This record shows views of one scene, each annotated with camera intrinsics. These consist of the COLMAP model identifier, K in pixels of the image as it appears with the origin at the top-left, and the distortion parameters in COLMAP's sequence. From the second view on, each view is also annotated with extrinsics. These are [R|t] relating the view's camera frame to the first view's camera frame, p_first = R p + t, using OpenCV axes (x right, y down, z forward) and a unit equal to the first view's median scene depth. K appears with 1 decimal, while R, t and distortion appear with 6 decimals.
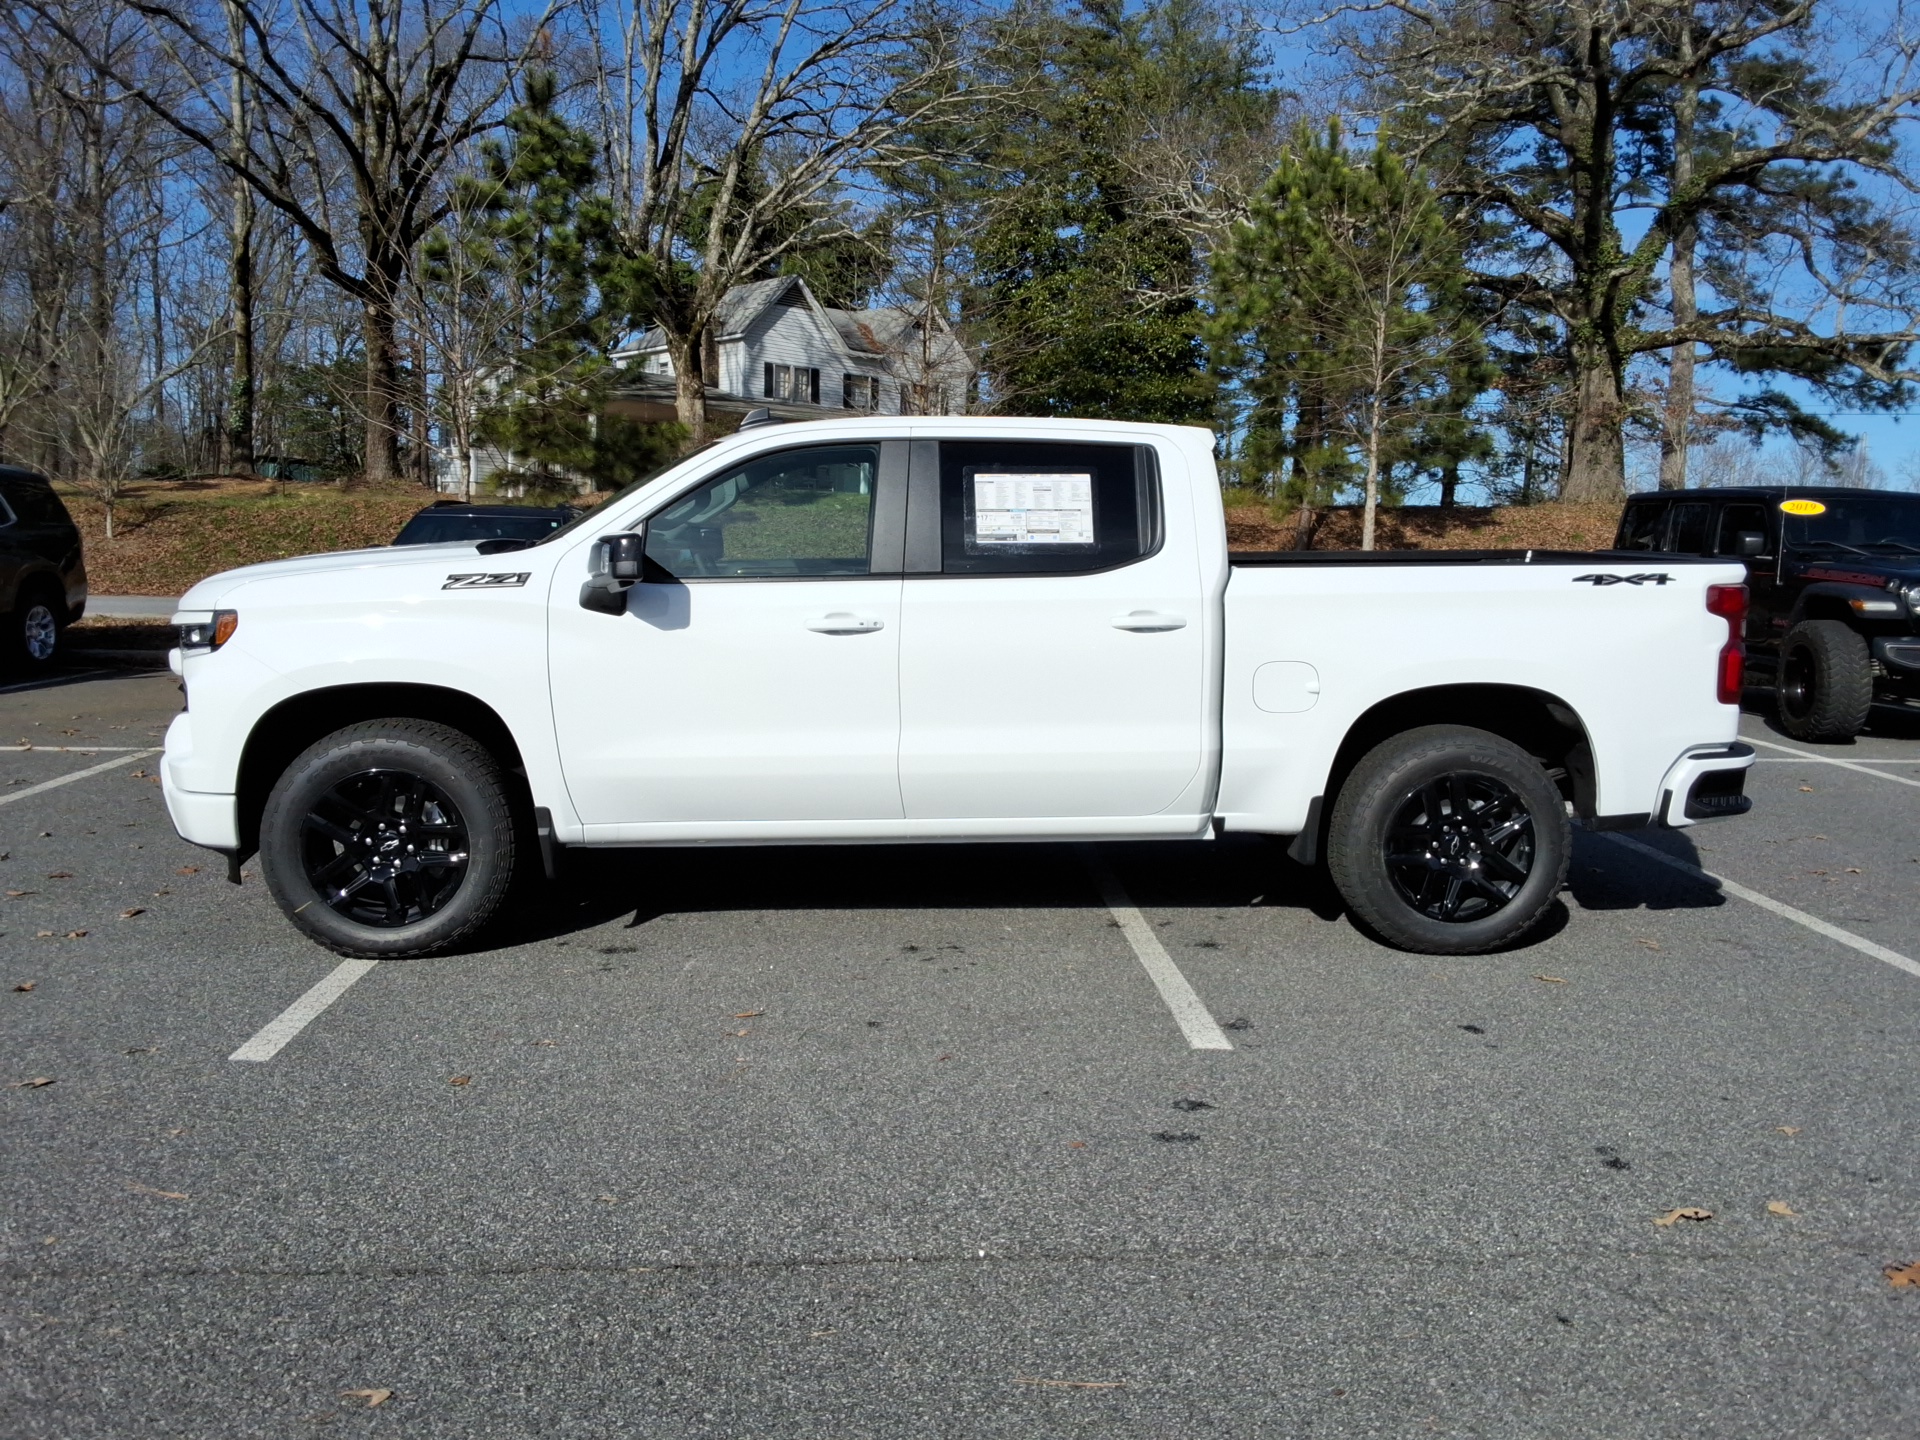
lens RADIAL K [[1521.8, 0, 980.8], [0, 1521.8, 718.0], [0, 0, 1]] dist [0.133694, -0.191736]
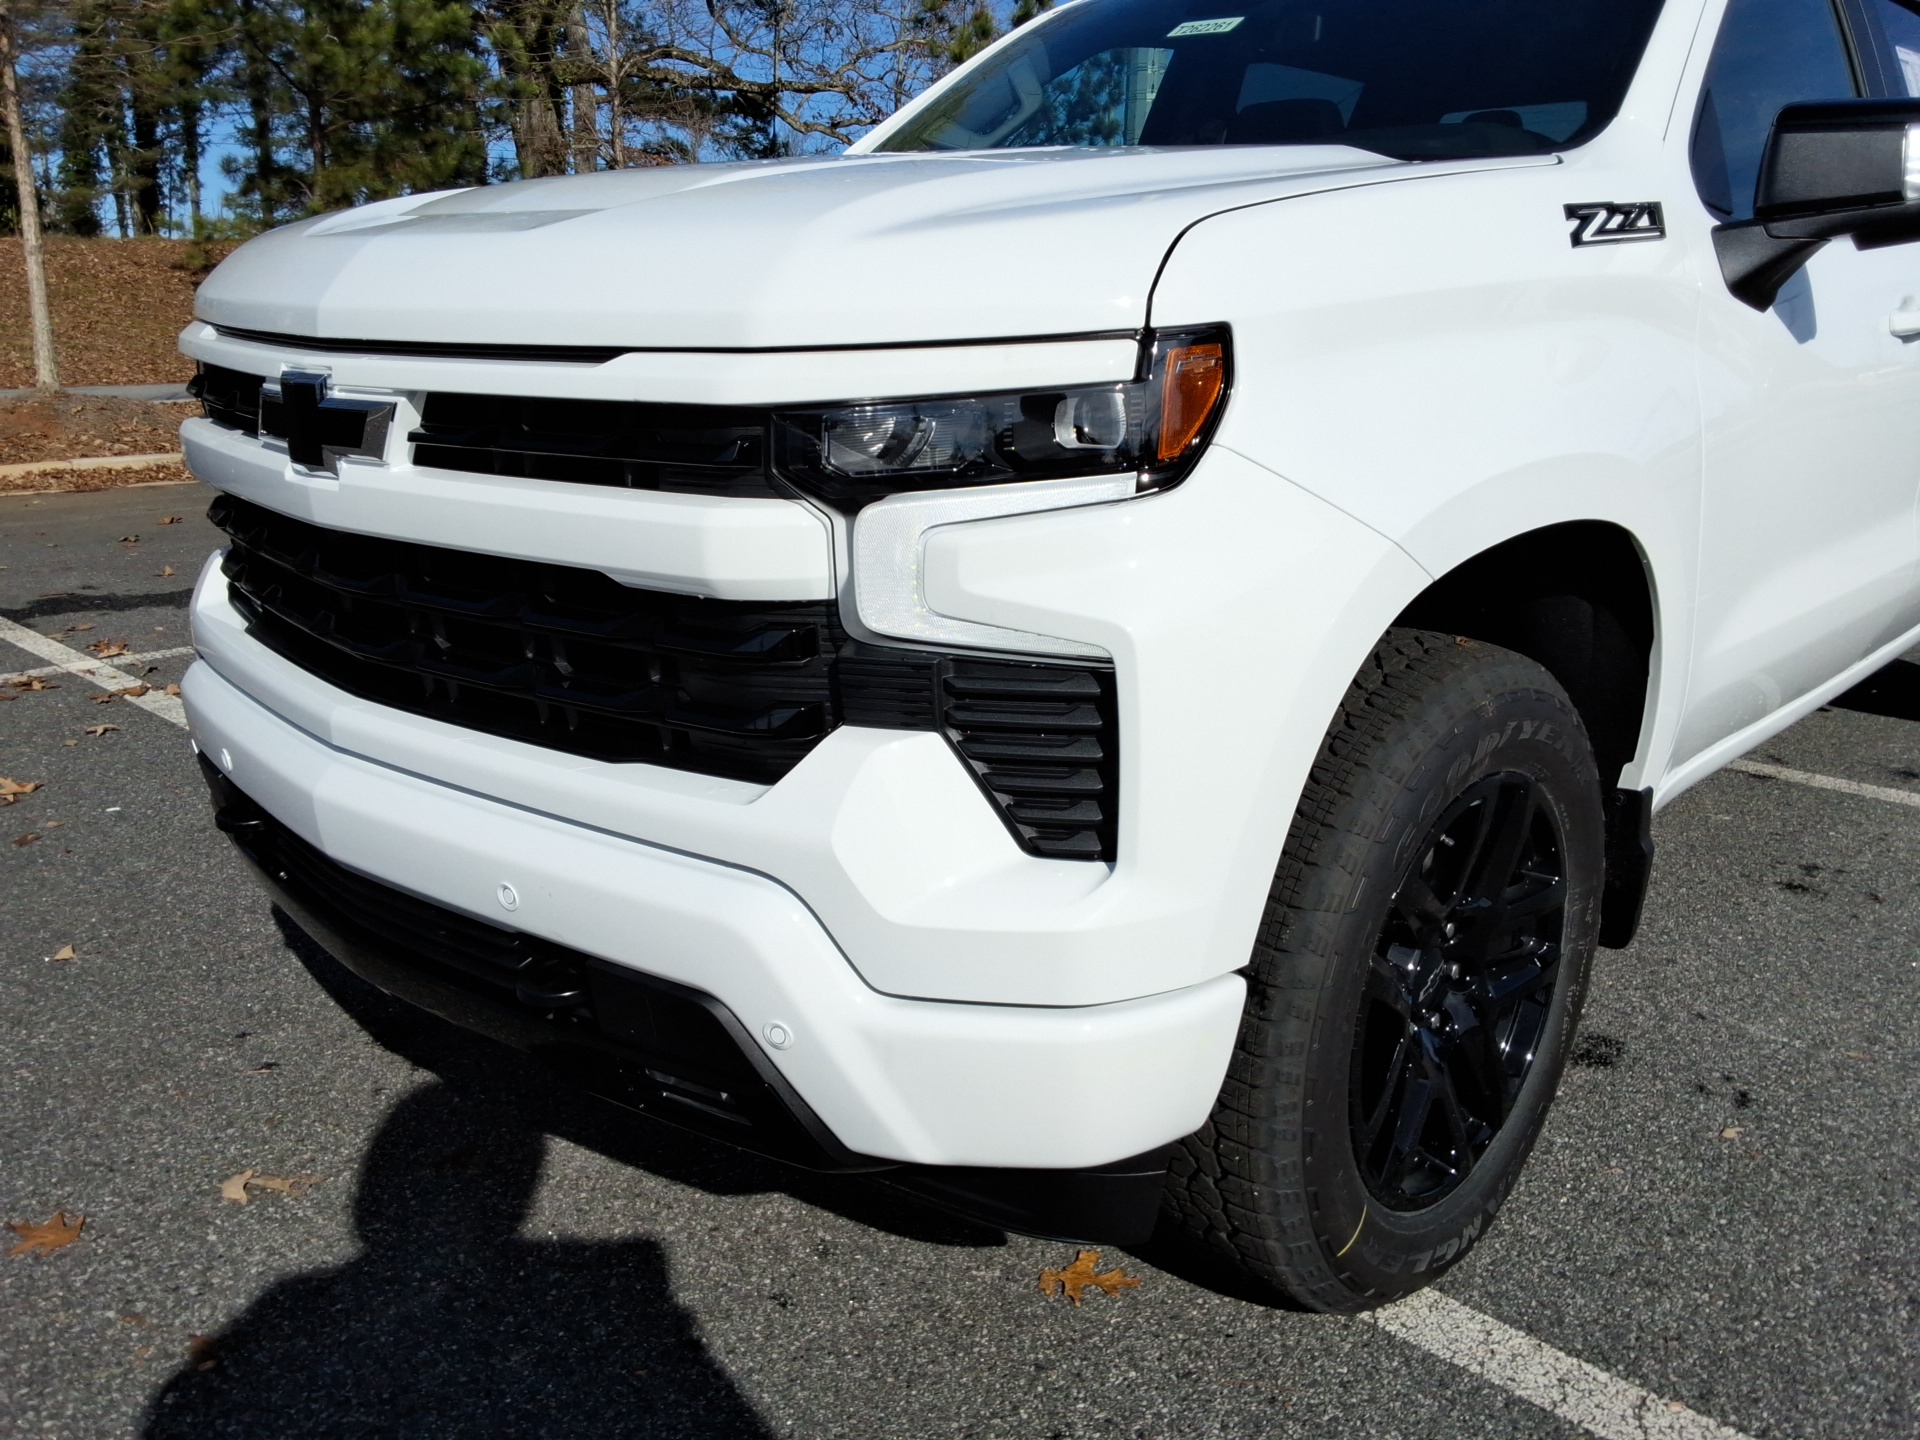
lens RADIAL K [[1527.6, 0, 968.4], [0, 1527.6, 720.1], [0, 0, 1]] dist [0.106896, -0.169151]
pose [[0.739056, -0.190802, 0.646058, -0.117422], [0.091684, 0.978615, 0.184136, -0.009351], [-0.667376, -0.076853, 0.740745, 0.138211]]
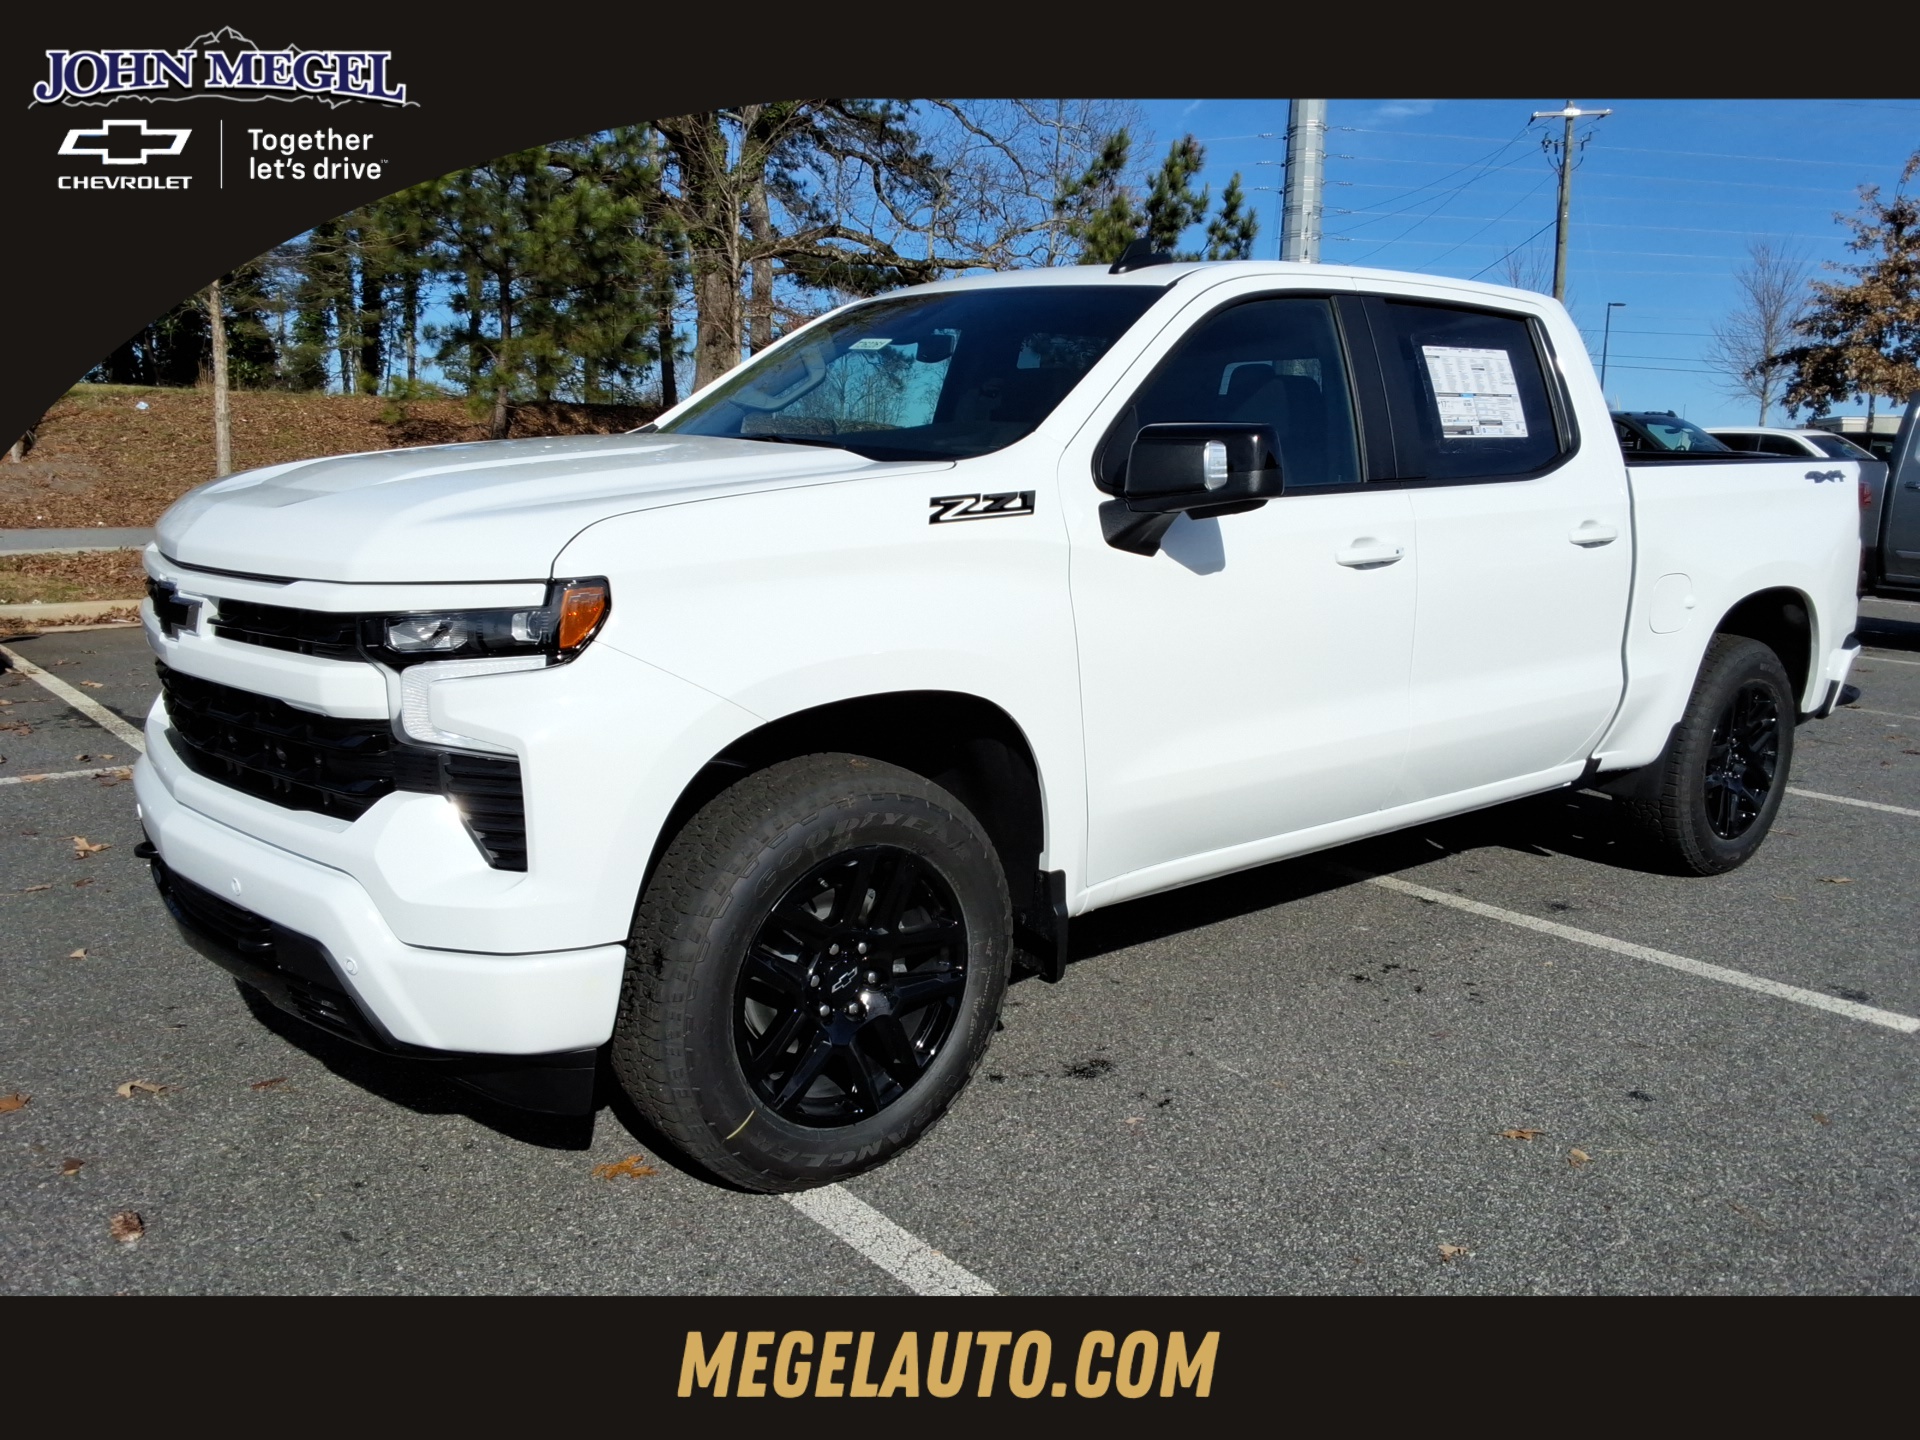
lens RADIAL K [[1527.6, 0, 968.4], [0, 1527.6, 720.1], [0, 0, 1]] dist [0.106896, -0.169151]
pose [[0.810458, -0.103127, 0.576647, -0.112907], [0.066160, 0.994198, 0.084816, -0.009775], [-0.582048, -0.030589, 0.812579, 0.089000]]
